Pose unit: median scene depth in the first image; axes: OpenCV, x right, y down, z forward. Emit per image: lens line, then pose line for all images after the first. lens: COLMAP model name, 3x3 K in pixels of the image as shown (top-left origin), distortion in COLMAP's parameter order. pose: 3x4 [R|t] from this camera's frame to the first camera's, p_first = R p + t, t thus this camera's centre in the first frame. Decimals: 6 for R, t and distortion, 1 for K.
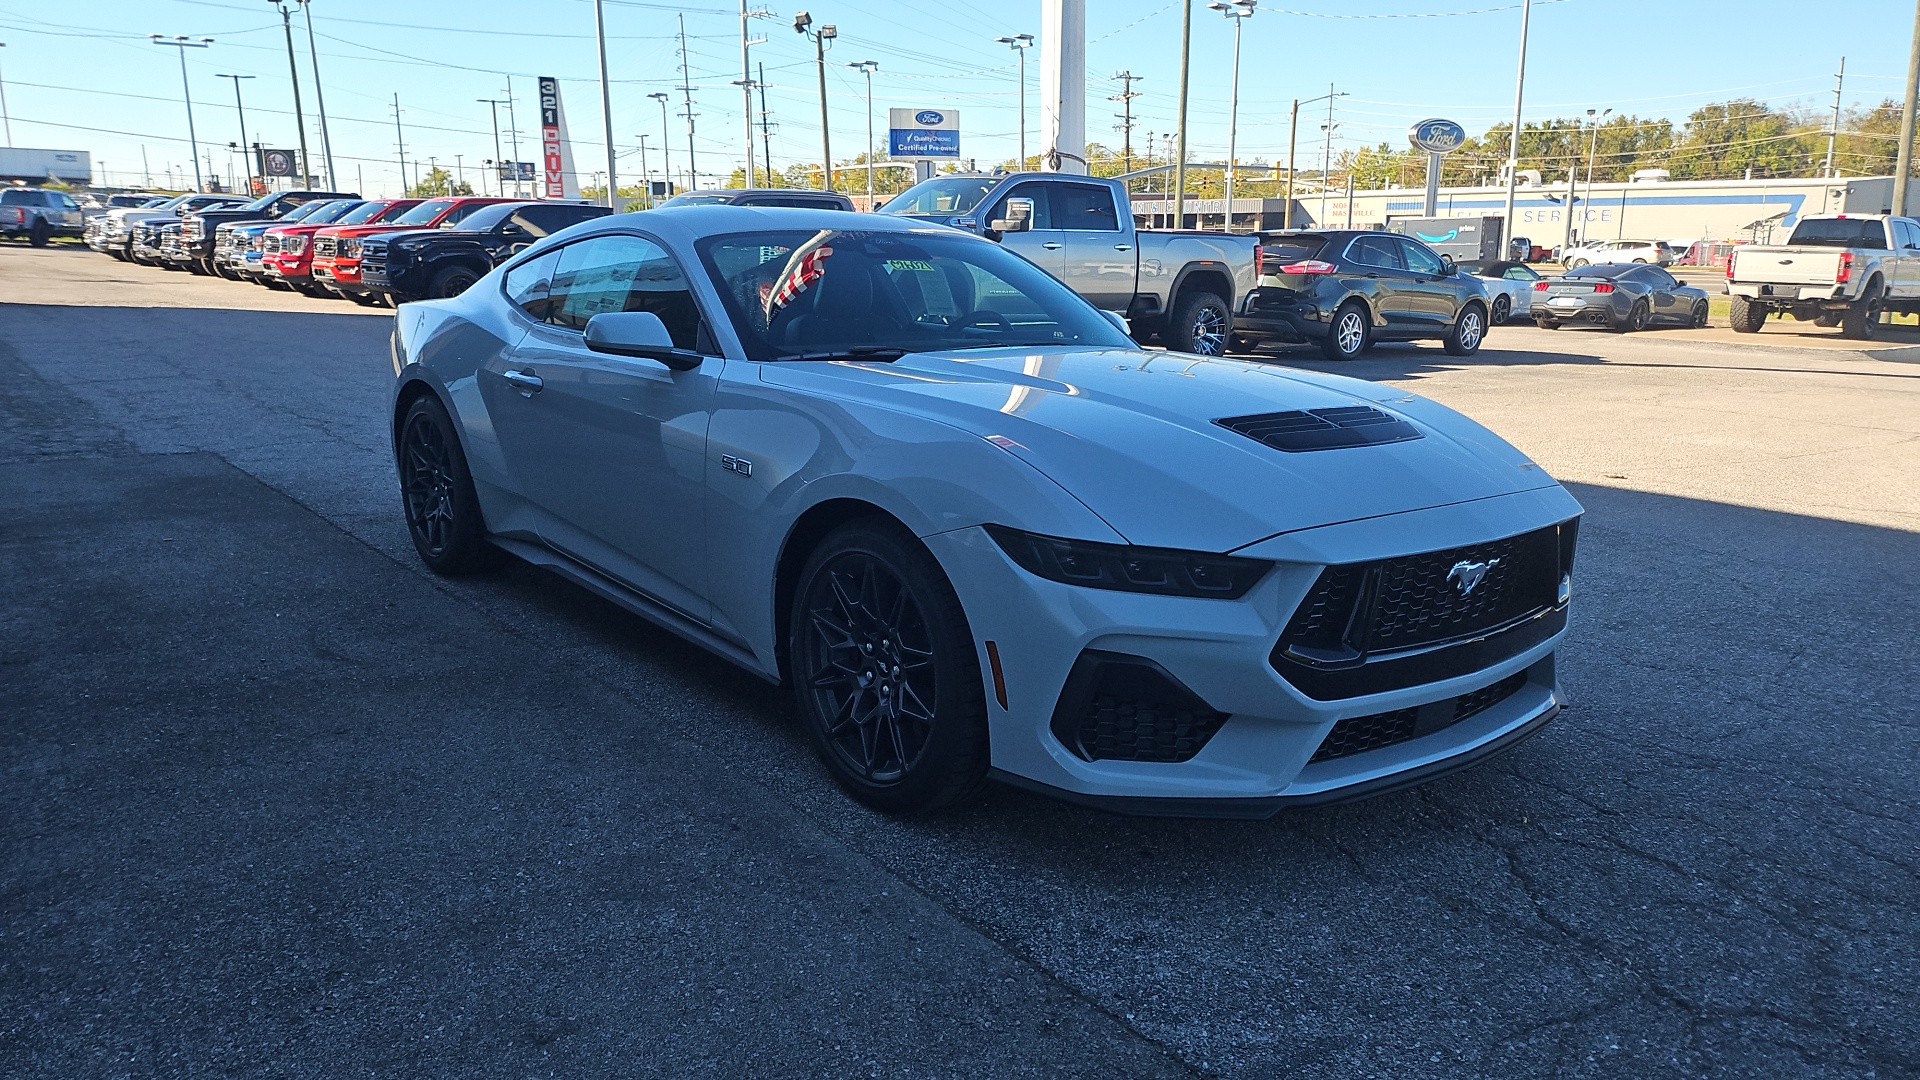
lens RADIAL K [[1348.6, 0, 934.2], [0, 1348.6, 528.9], [0, 0, 1]] dist [0.090303, -0.093261]
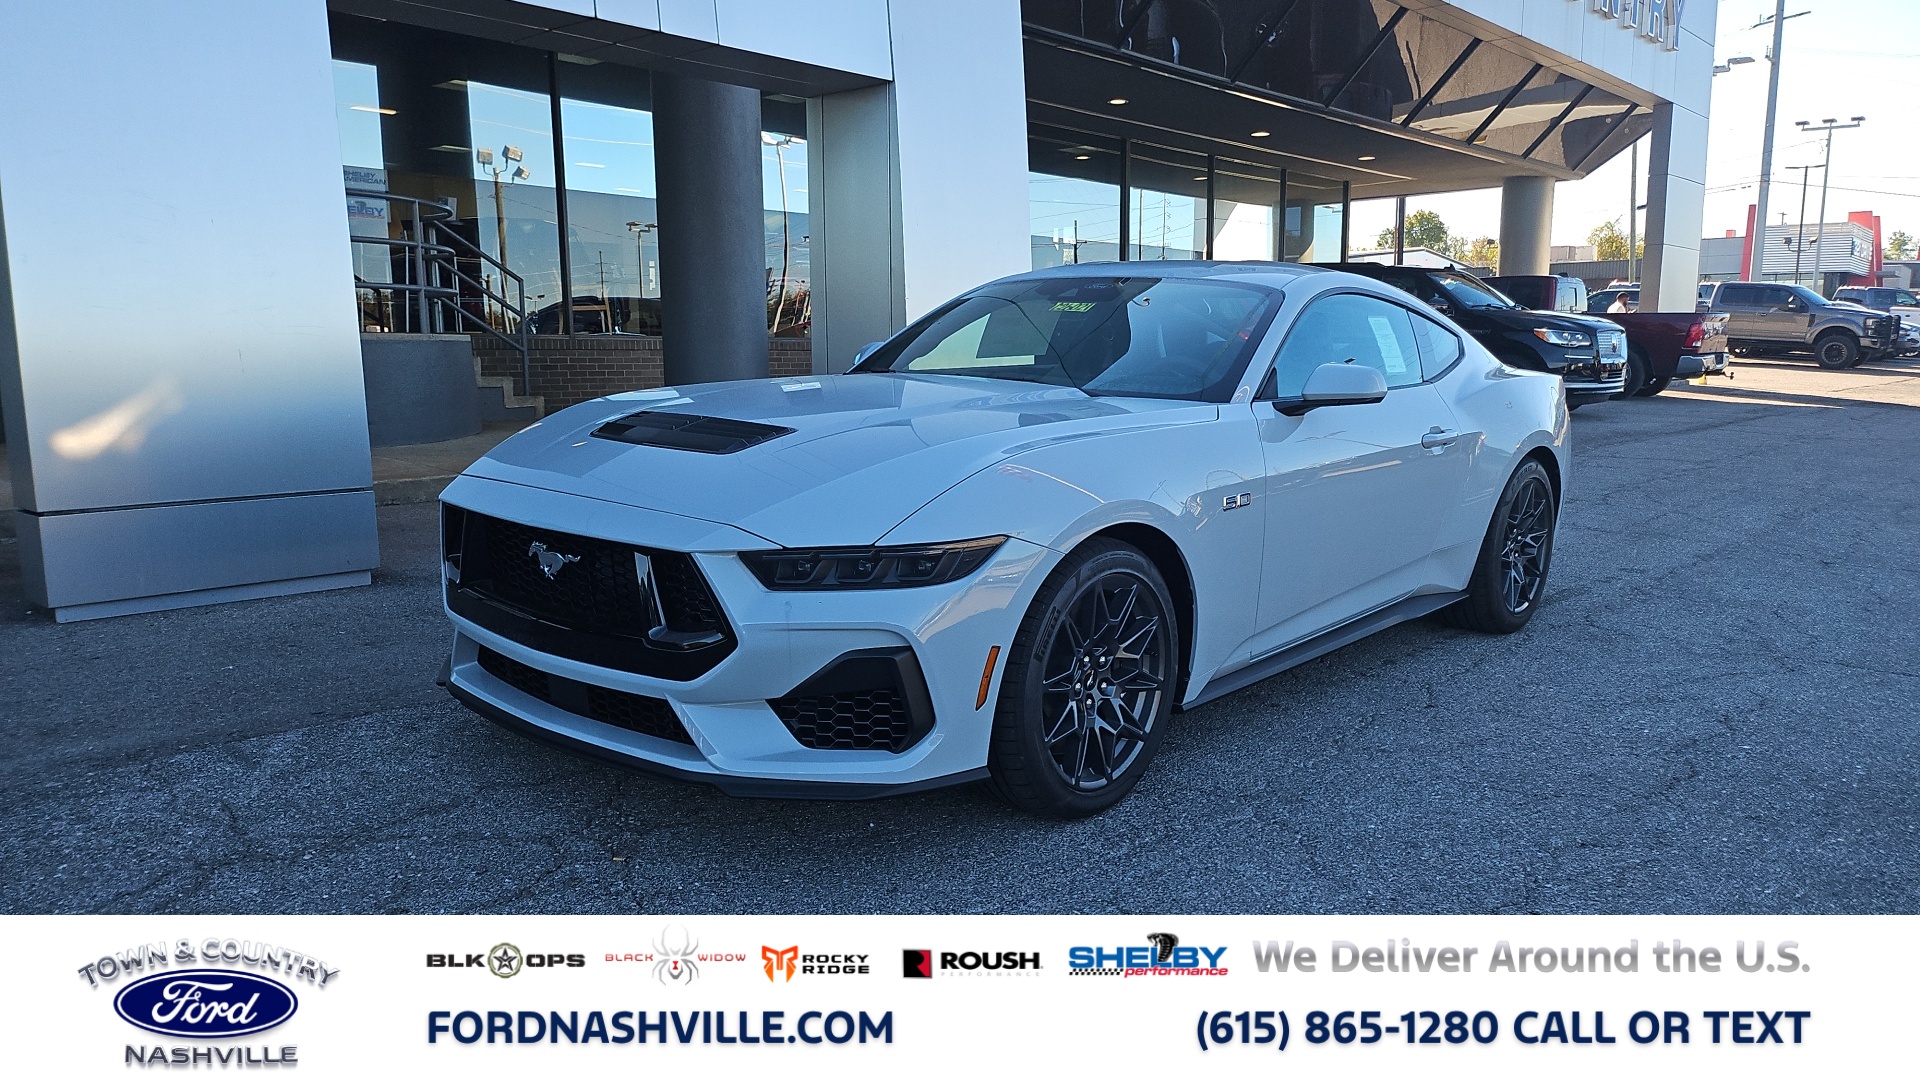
lens RADIAL K [[1354.0, 0, 960.0], [0, 1354.0, 540.0], [0, 0, 1]] dist [0.076773, -0.099087]
pose [[0.159486, 0.138382, -0.977453, 0.967701], [-0.211391, 0.971947, 0.103111, -0.158266], [0.964302, 0.190181, 0.184265, 0.973702]]
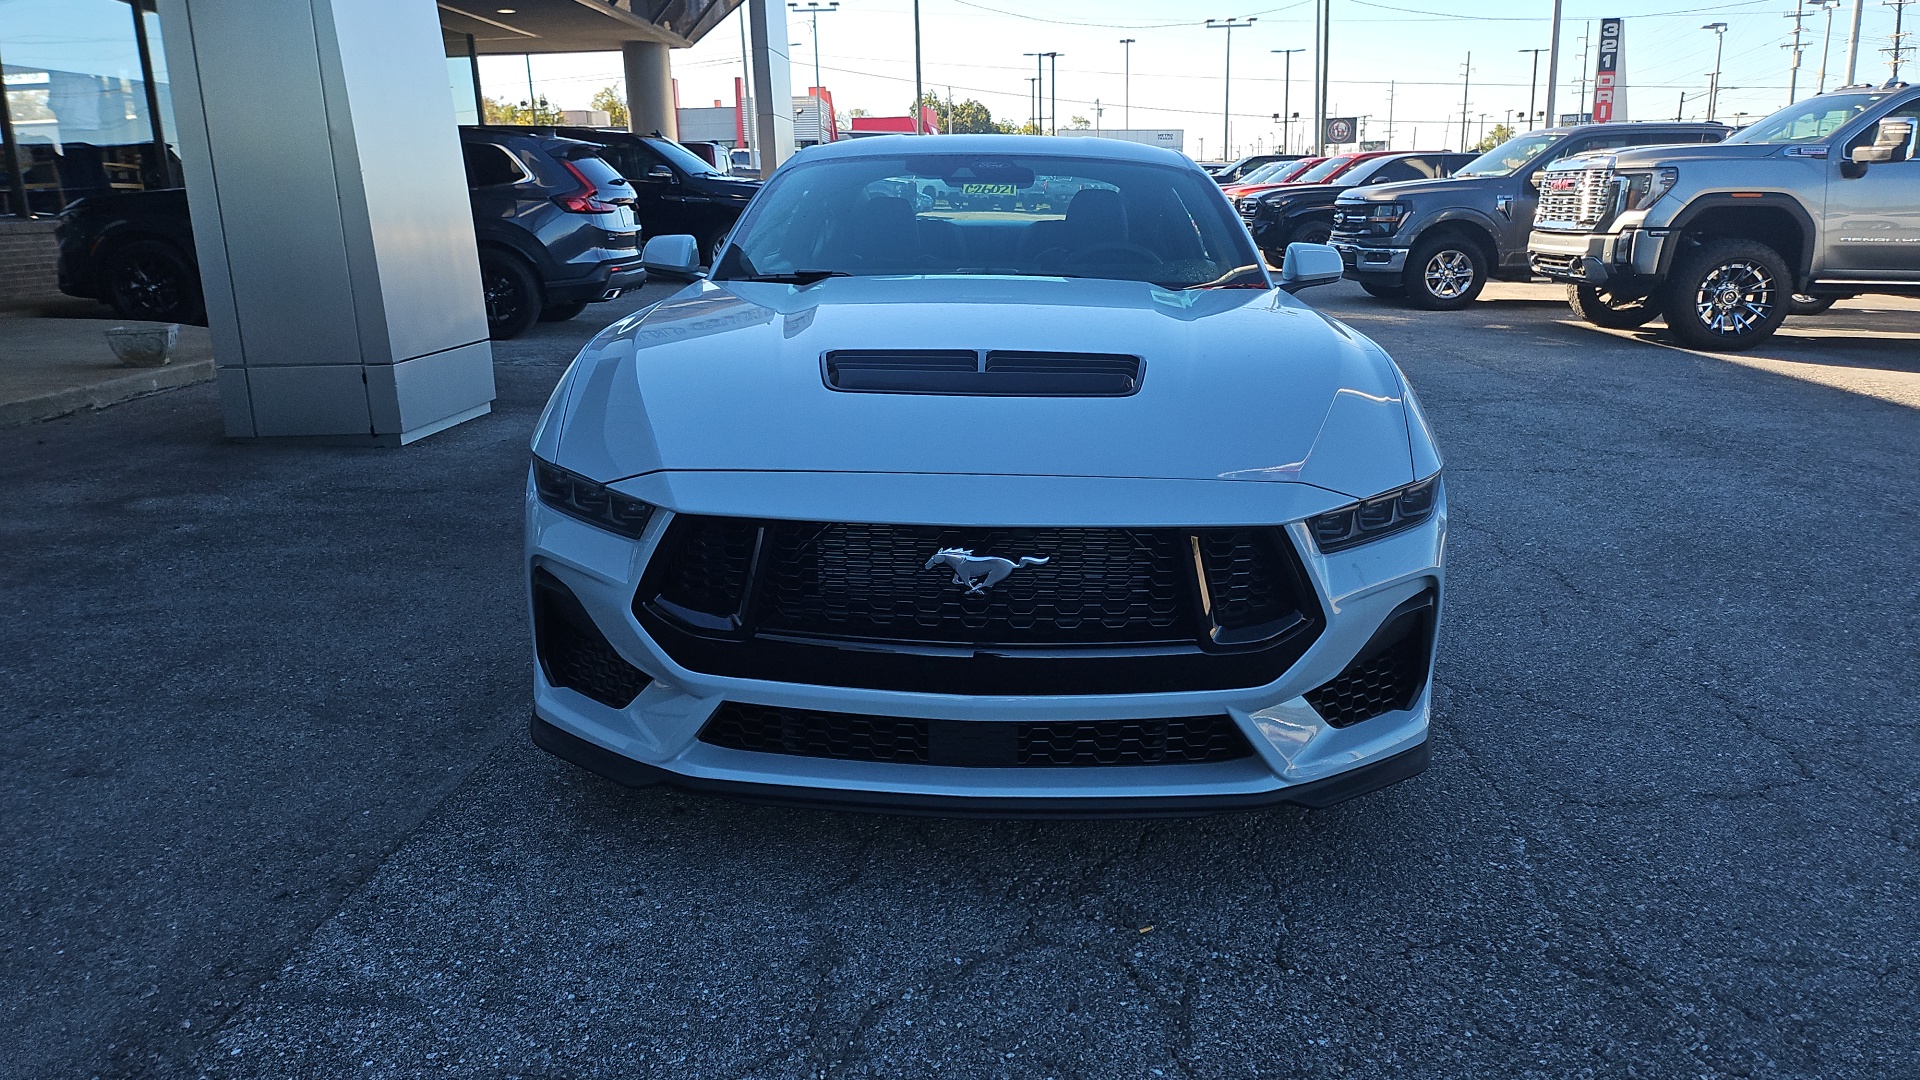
lens RADIAL K [[1354.0, 0, 960.0], [0, 1354.0, 540.0], [0, 0, 1]] dist [0.076773, -0.099087]
pose [[0.749665, 0.145627, -0.645597, 0.196451], [-0.123630, 0.989134, 0.079559, -0.009272], [0.650168, 0.020172, 0.759523, 0.093357]]
